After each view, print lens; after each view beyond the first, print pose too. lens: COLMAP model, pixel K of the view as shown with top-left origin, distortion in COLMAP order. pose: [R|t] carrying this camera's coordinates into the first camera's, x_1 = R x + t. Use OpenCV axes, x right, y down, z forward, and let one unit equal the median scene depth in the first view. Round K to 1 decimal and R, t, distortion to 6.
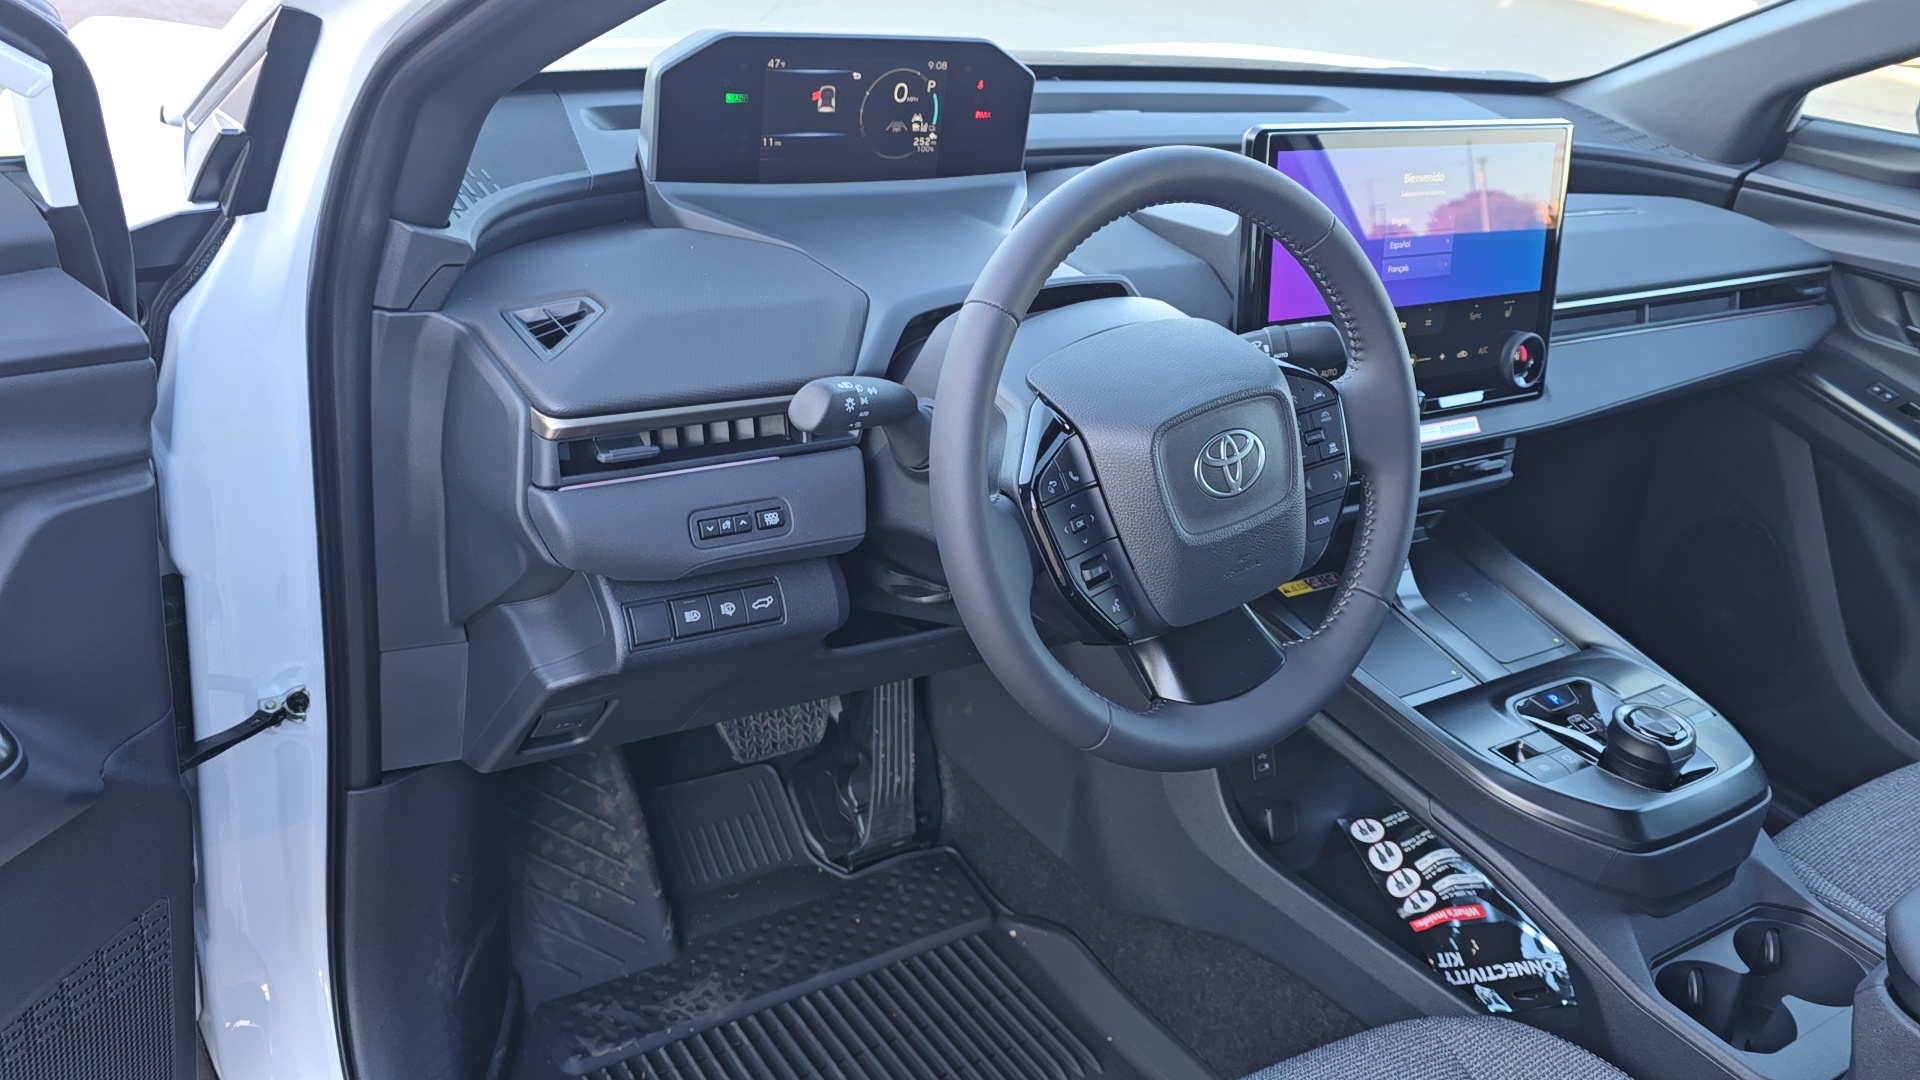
lens RADIAL K [[1609.2, 0, 969.2], [0, 1609.2, 535.1], [0, 0, 1]] dist [-0.012640, -0.008867]
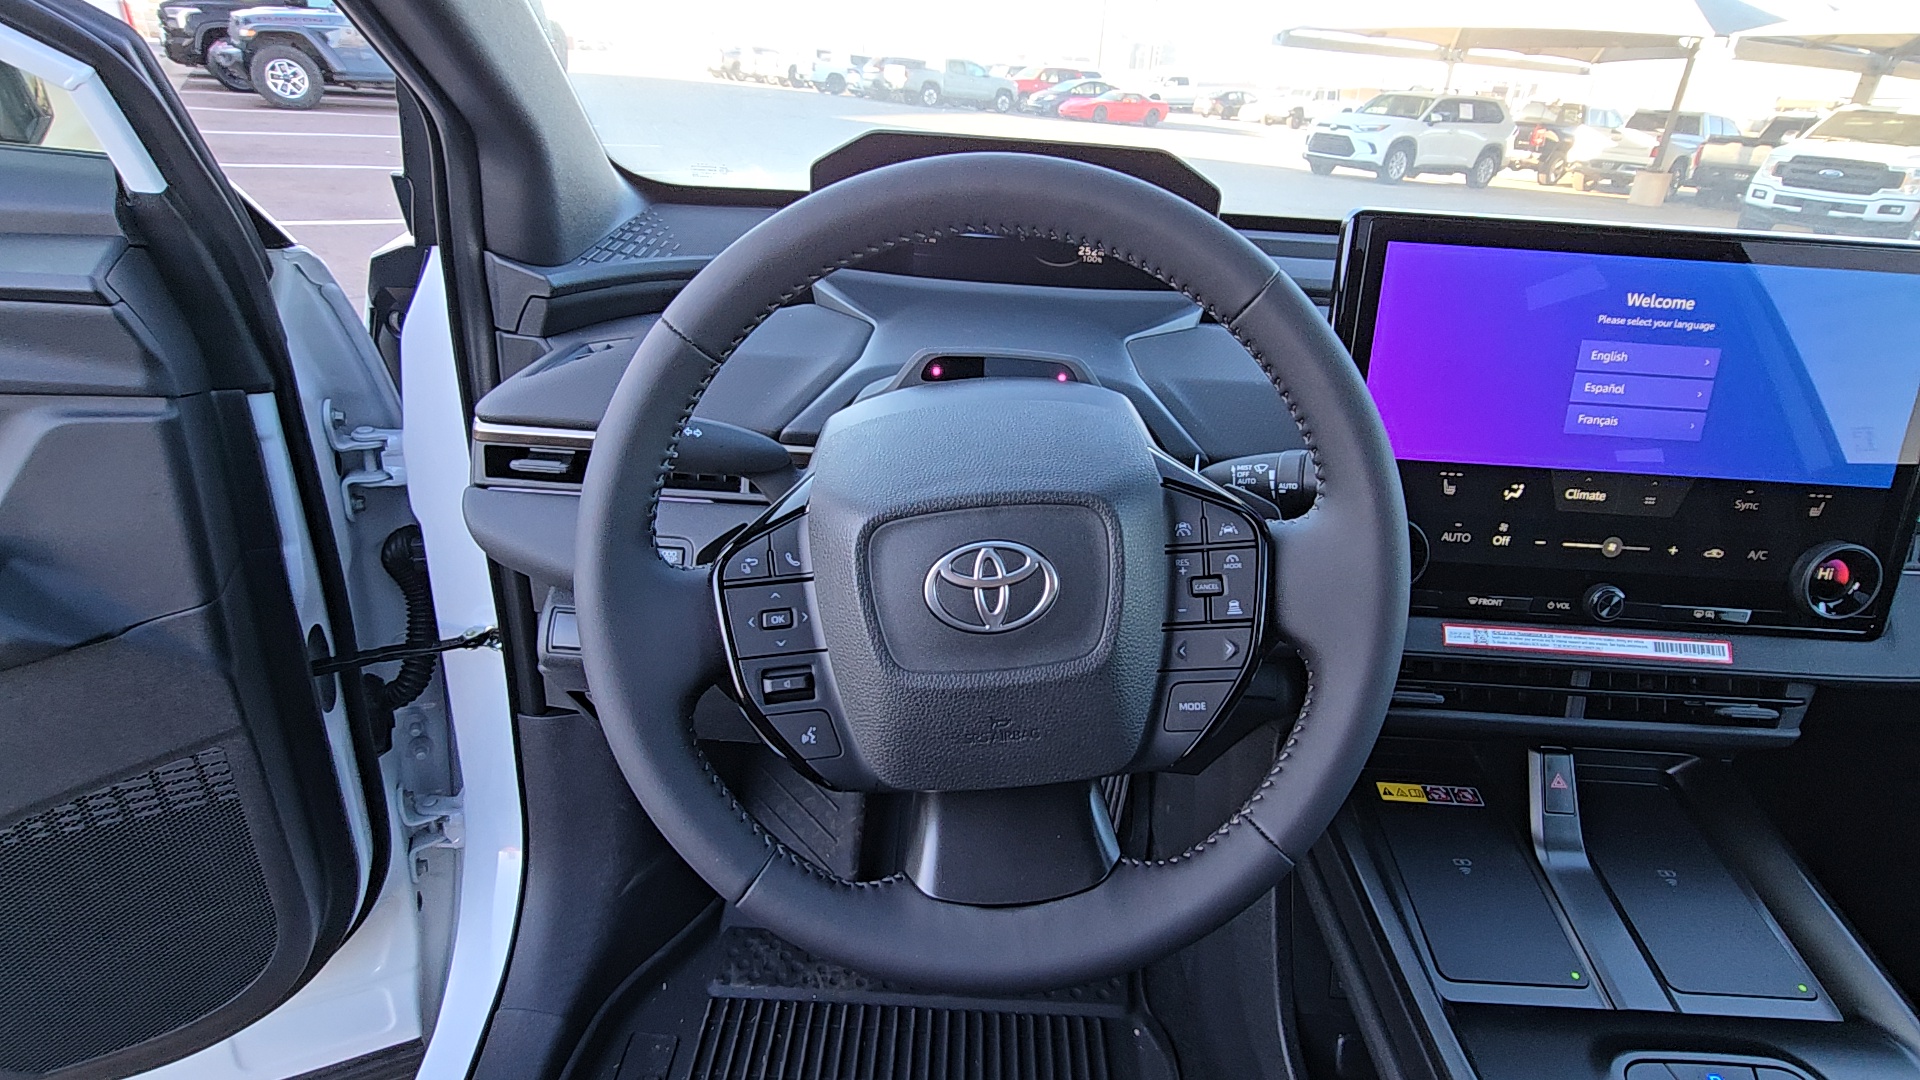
lens RADIAL K [[979.7, 0, 969.6], [0, 979.7, 542.0], [0, 0, 1]] dist [-0.000966, -0.000945]
pose [[0.817167, 0.176019, -0.548868, 0.279654], [-0.214665, 0.976667, -0.006385, -0.042506], [0.534937, 0.123040, 0.835885, 0.451626]]
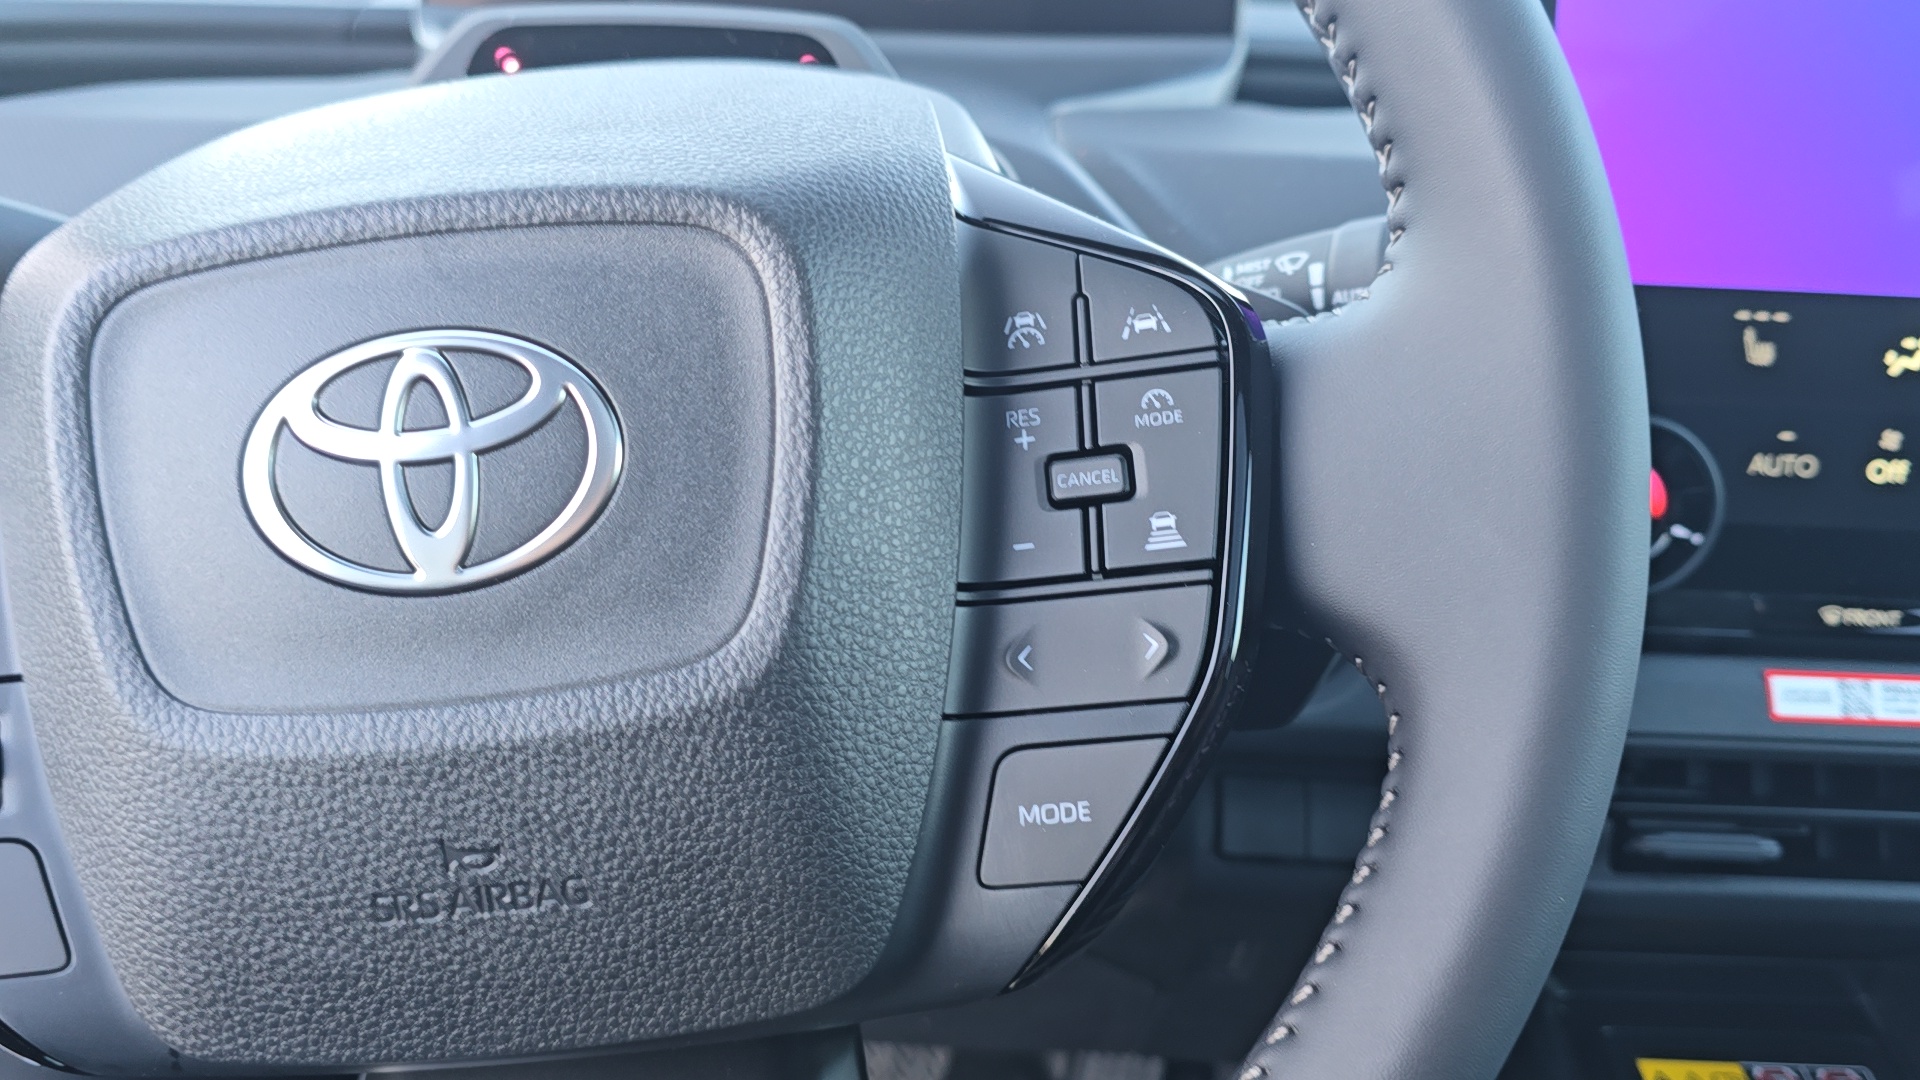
lens RADIAL K [[1638.0, 0, 968.6], [0, 1638.0, 571.8], [0, 0, 1]] dist [-0.033427, -0.003382]
pose [[0.813637, 0.111682, -0.570545, 0.268950], [-0.194023, 0.977273, -0.085393, -0.016235], [0.548041, 0.180178, 0.816815, 0.604581]]
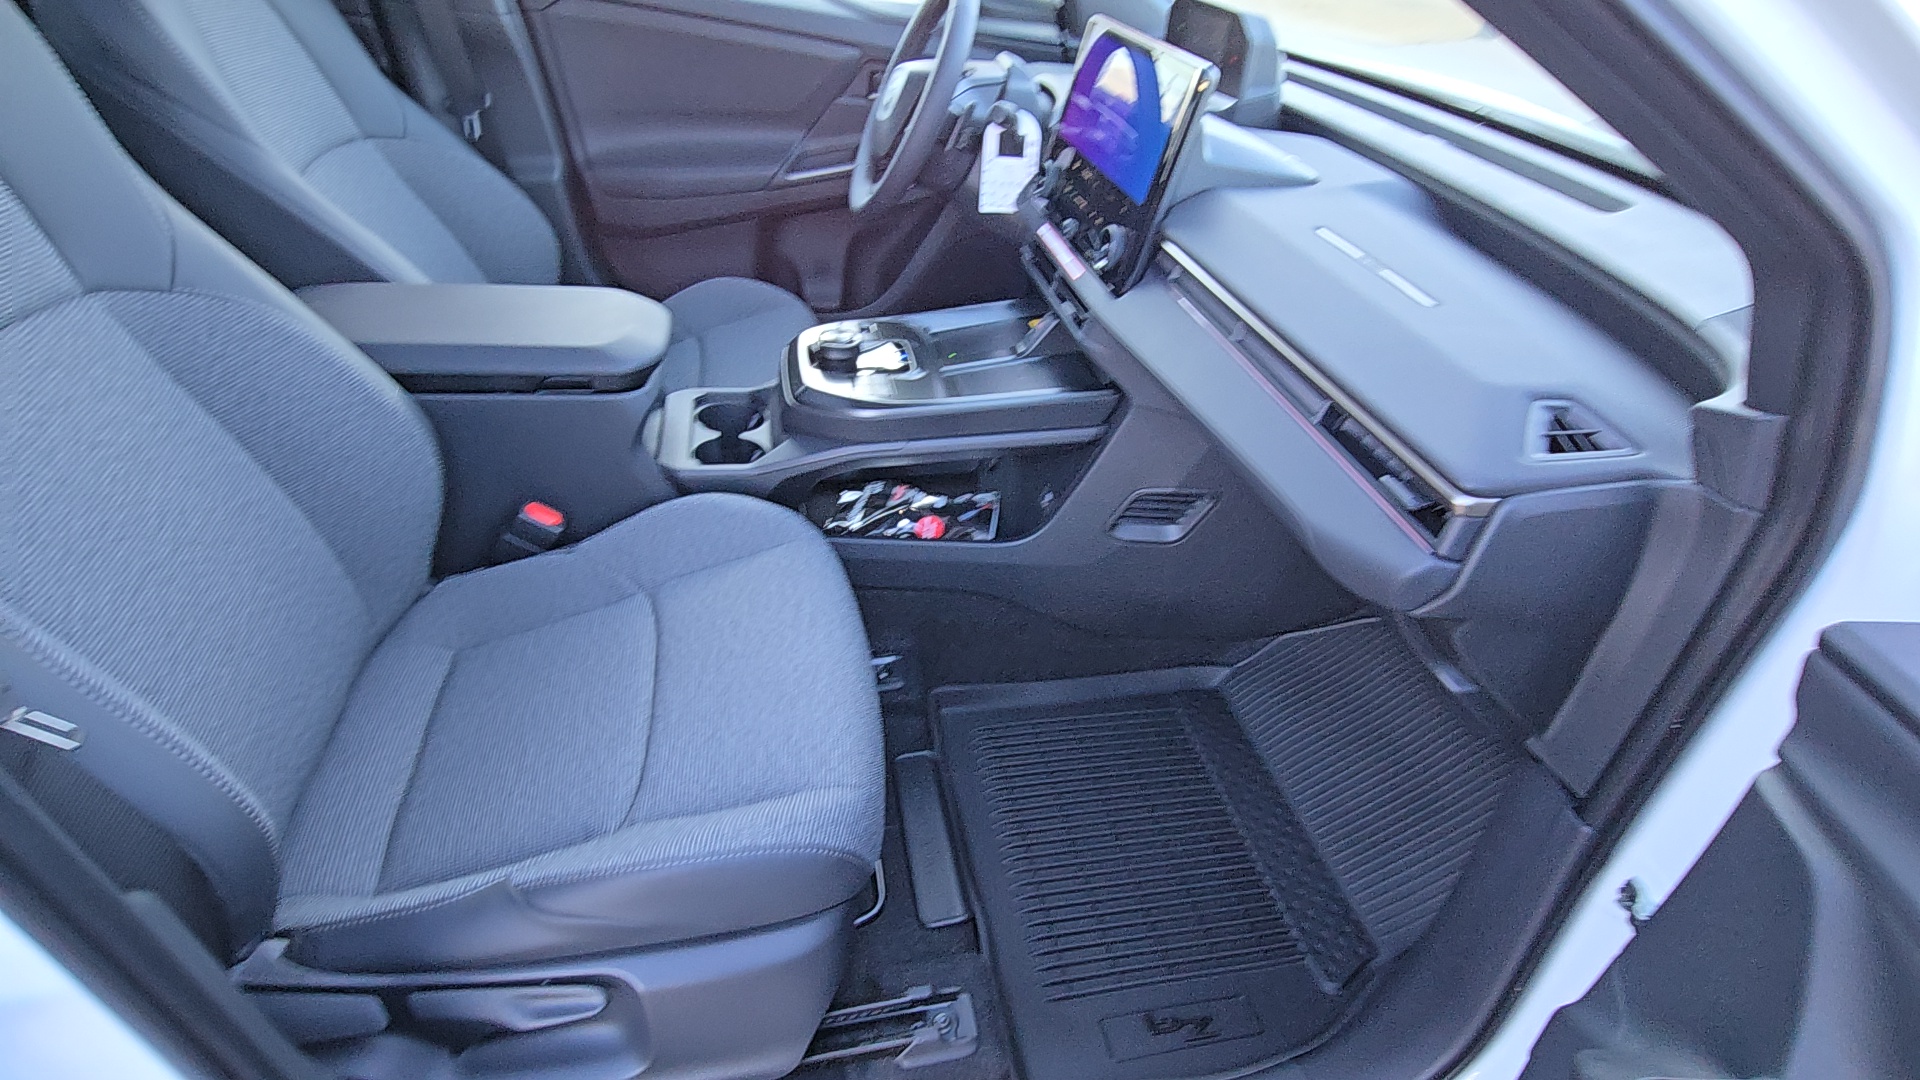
lens RADIAL K [[942.9, 0, 960.0], [0, 942.9, 540.0], [0, 0, 1]] dist [-0.001693, -0.000262]
pose [[-0.374775, 0.399098, -0.836818, 1.167172], [-0.525450, 0.652206, 0.546379, -0.321267], [0.763837, 0.644475, -0.034725, 1.139161]]
